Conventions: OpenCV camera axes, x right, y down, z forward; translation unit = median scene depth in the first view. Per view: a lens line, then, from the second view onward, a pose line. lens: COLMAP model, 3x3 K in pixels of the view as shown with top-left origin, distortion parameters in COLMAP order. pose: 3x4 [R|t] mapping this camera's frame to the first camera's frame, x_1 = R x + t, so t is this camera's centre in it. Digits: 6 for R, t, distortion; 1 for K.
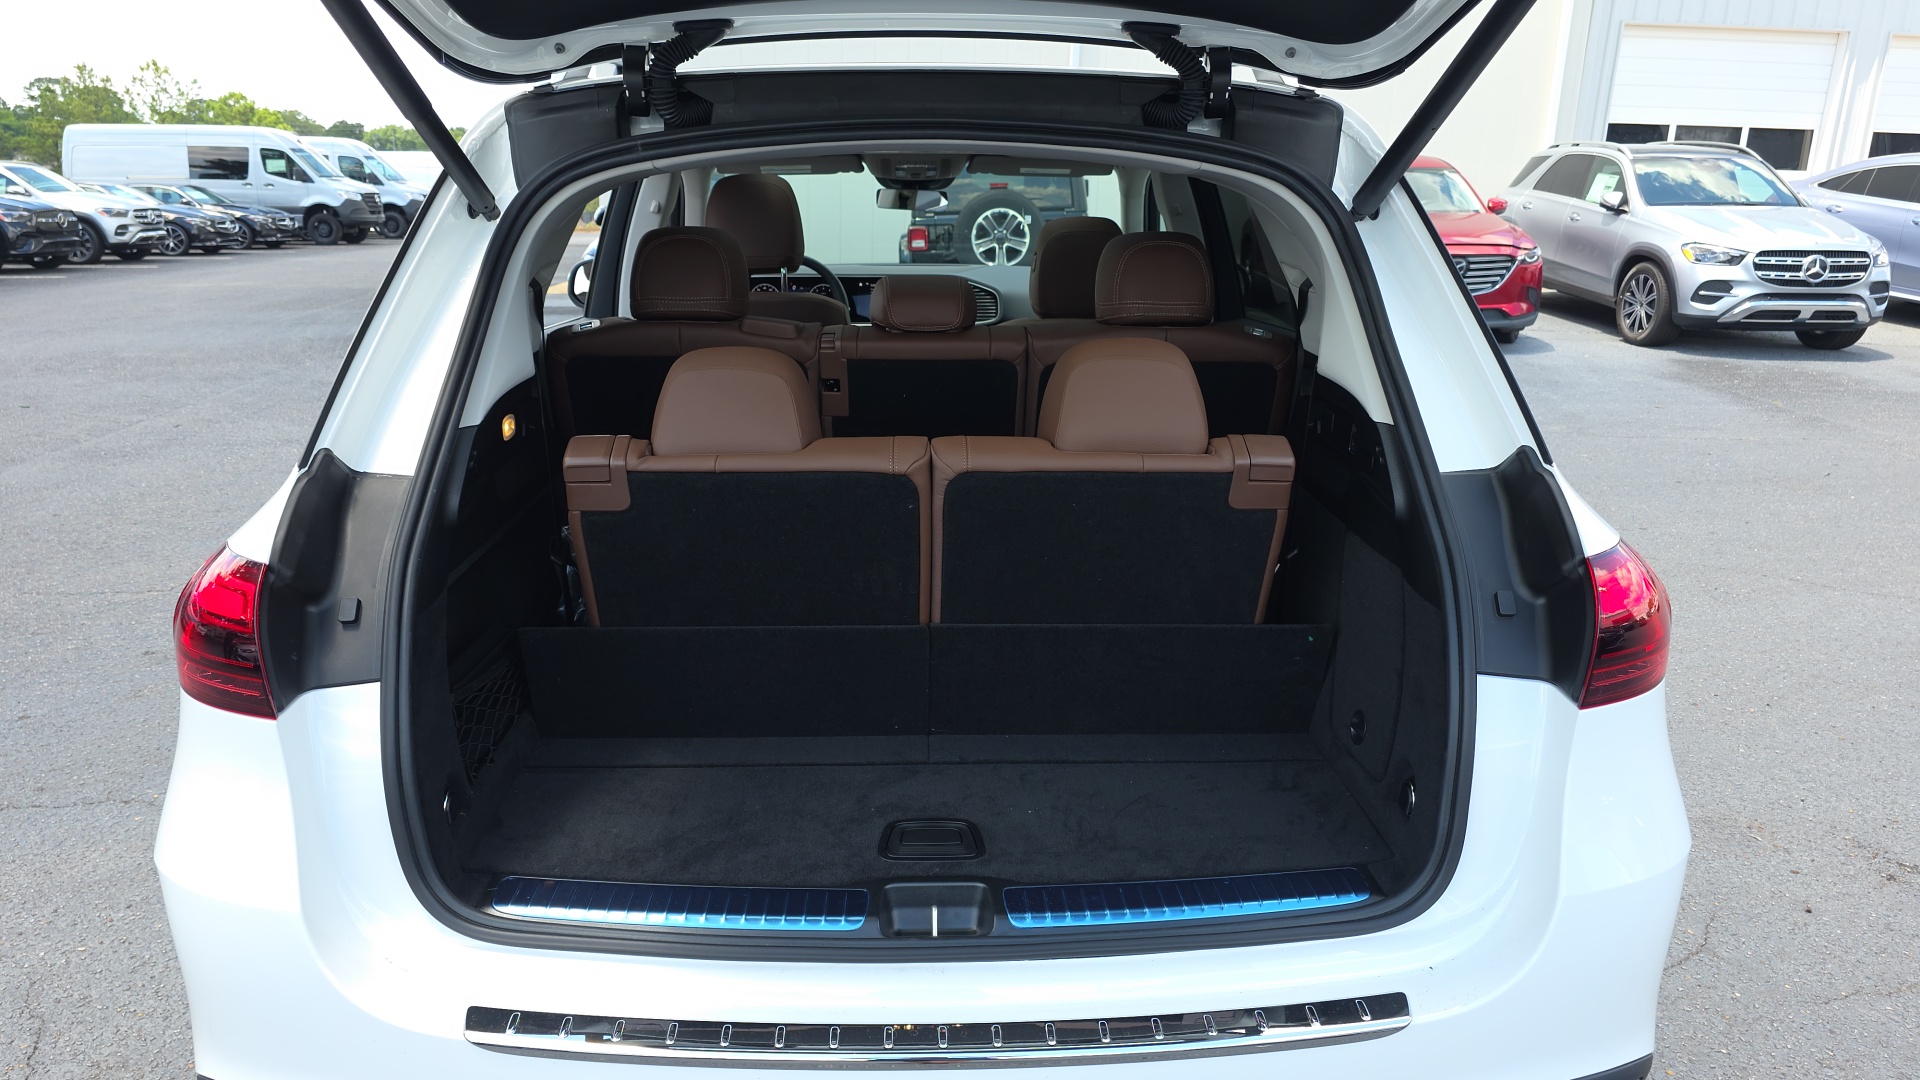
lens RADIAL K [[1293.2, 0, 960.0], [0, 1293.2, 540.0], [0, 0, 1]] dist [0.100337, -0.110161]
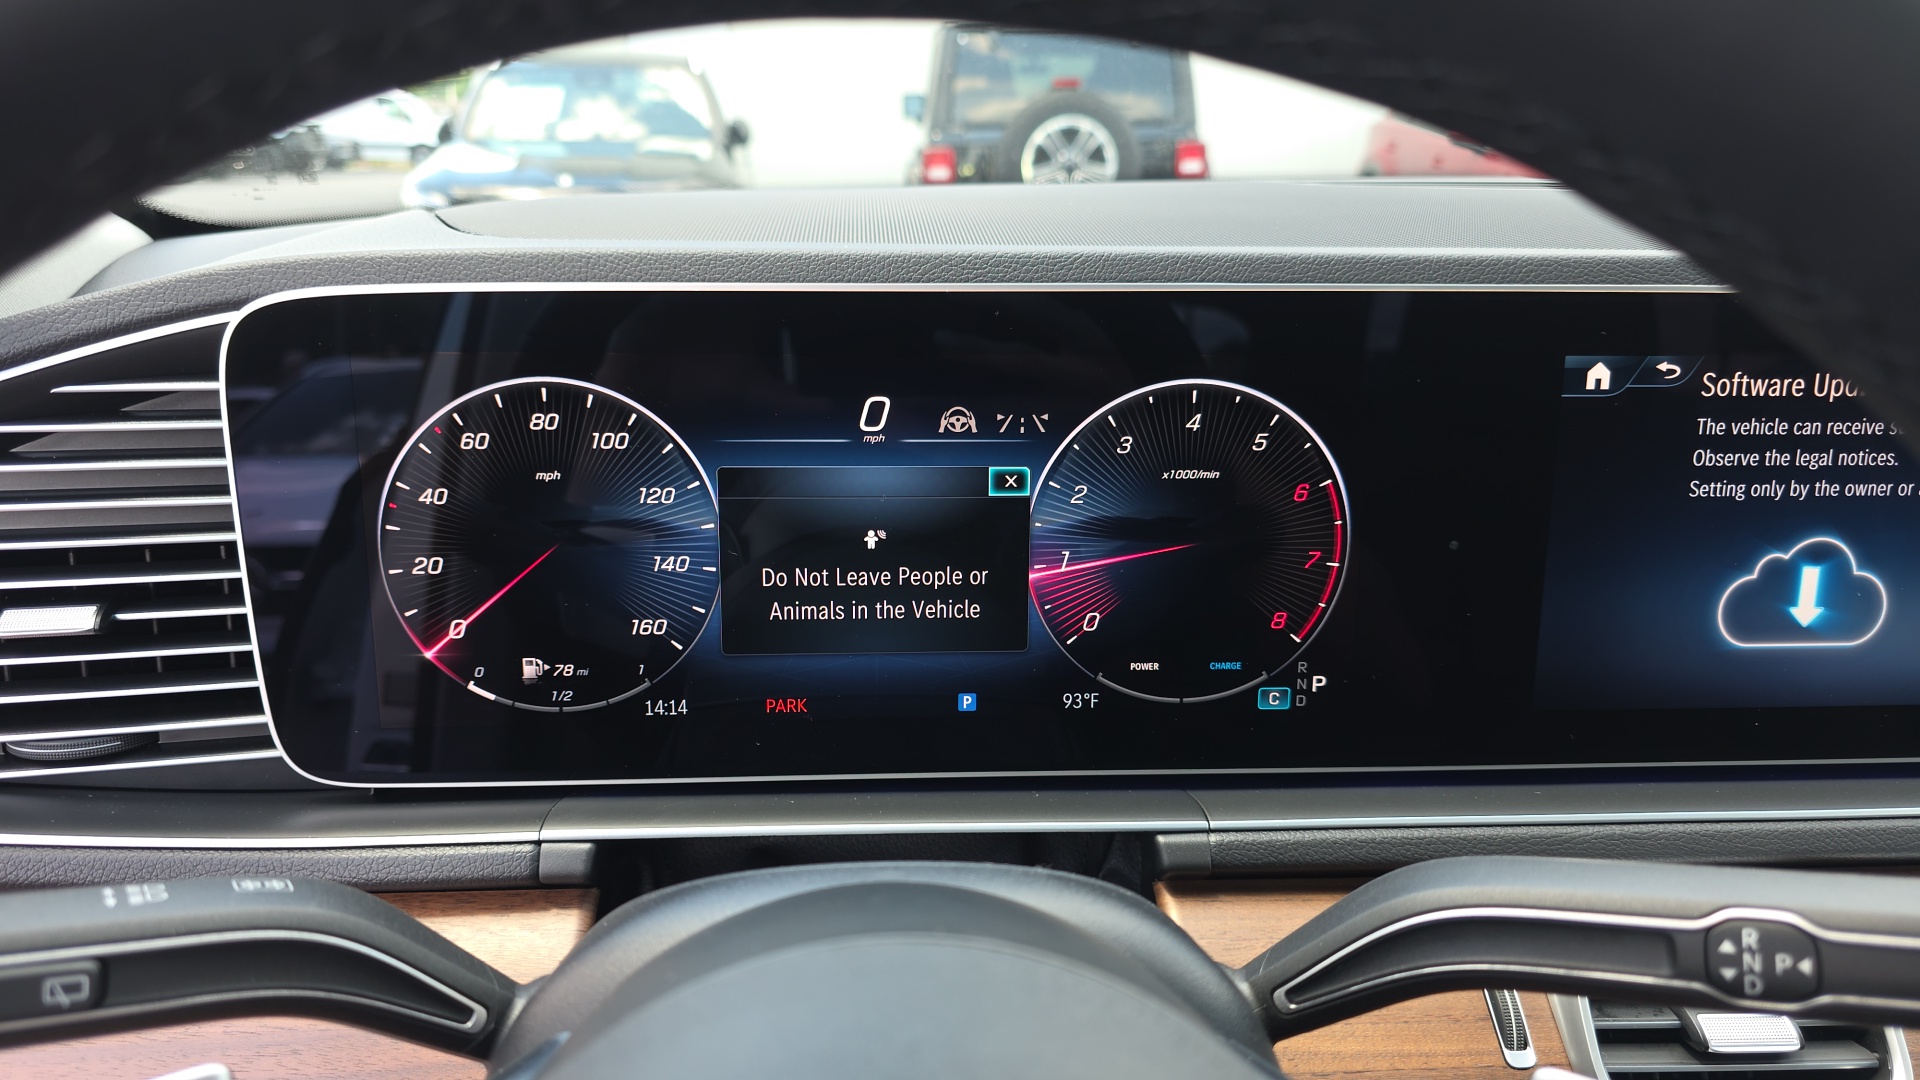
lens RADIAL K [[1314.8, 0, 942.8], [0, 1314.8, 542.0], [0, 0, 1]] dist [0.053065, -0.080466]
pose [[0.999666, 0.003318, 0.025614, -0.039952], [-0.004258, 0.999316, 0.036729, -0.058483], [-0.025475, -0.036826, 0.998997, 0.285487]]
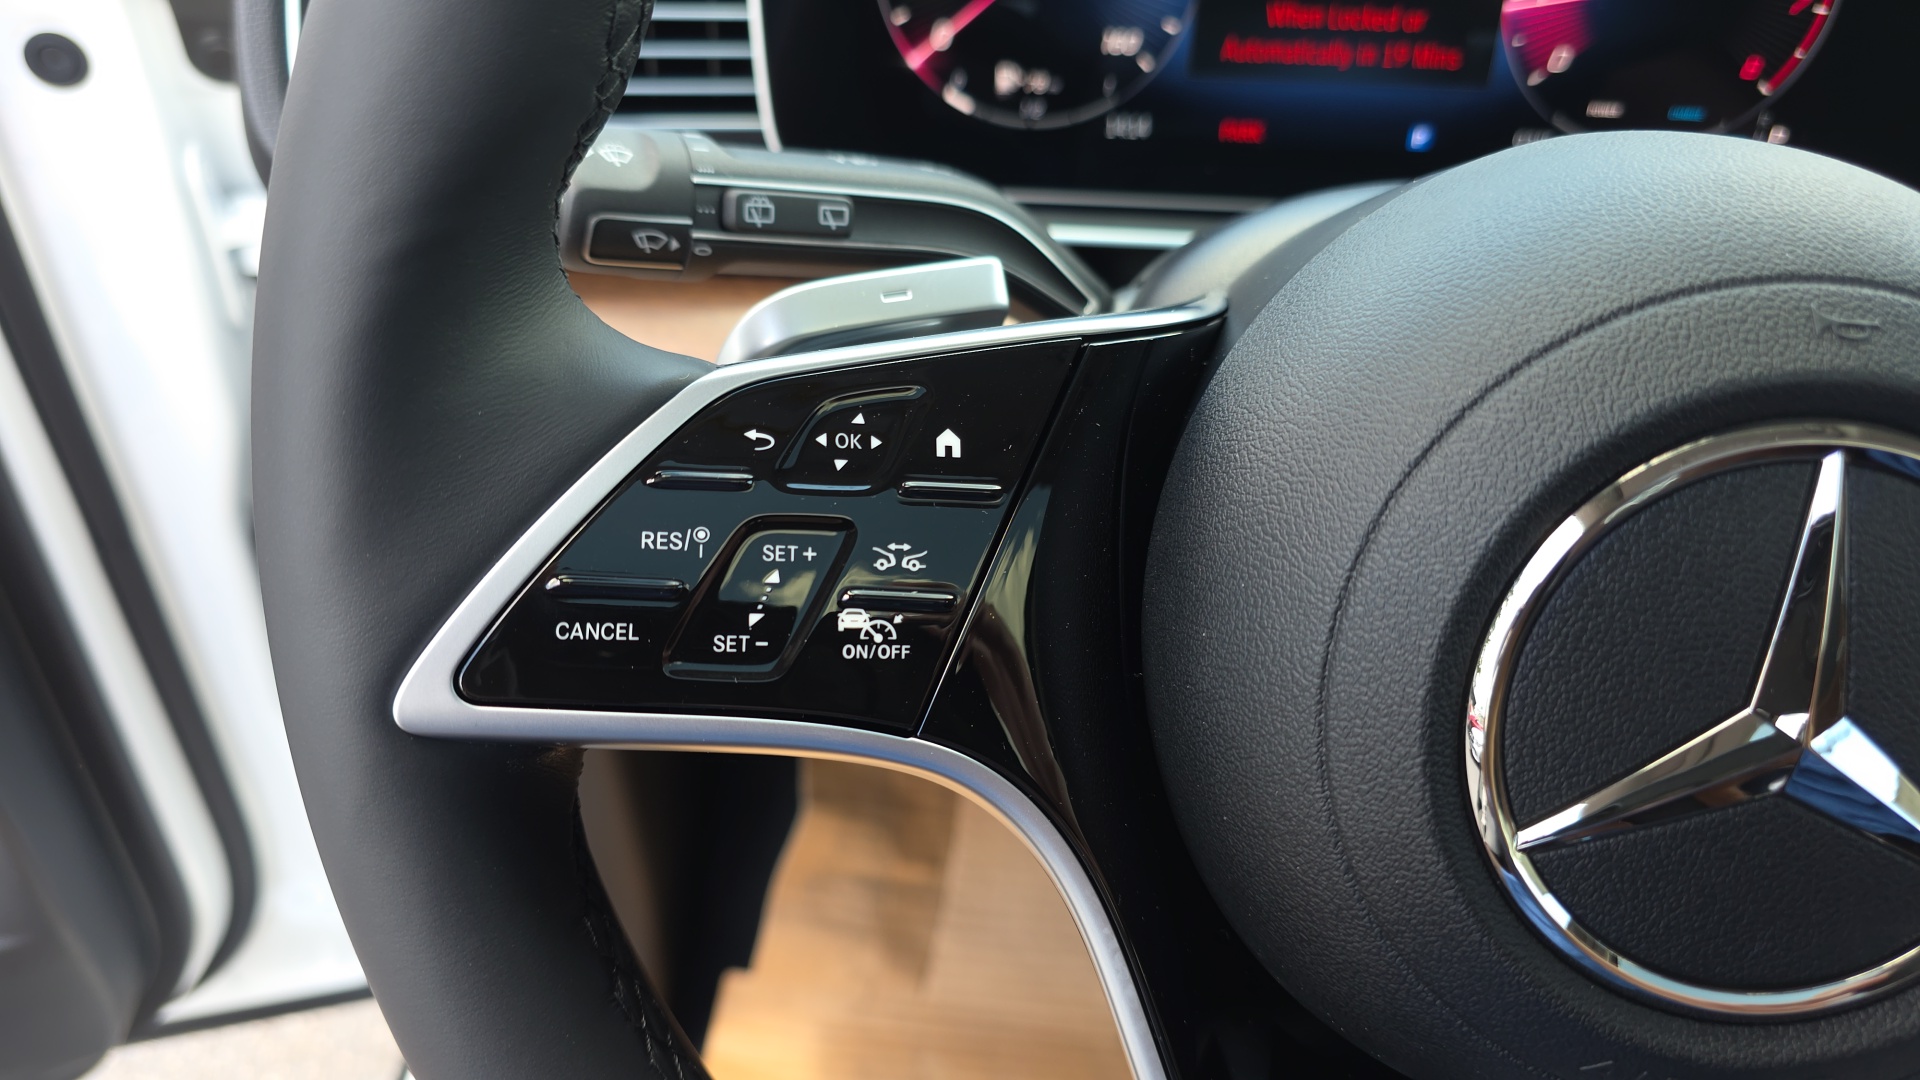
lens RADIAL K [[1343.9, 0, 961.1], [0, 1343.9, 551.8], [0, 0, 1]] dist [0.042855, -0.074797]
pose [[0.994509, 0.075241, -0.072742, -0.046358], [-0.047165, 0.942708, 0.330269, -0.054465], [0.093425, -0.325025, 0.941080, 0.281286]]
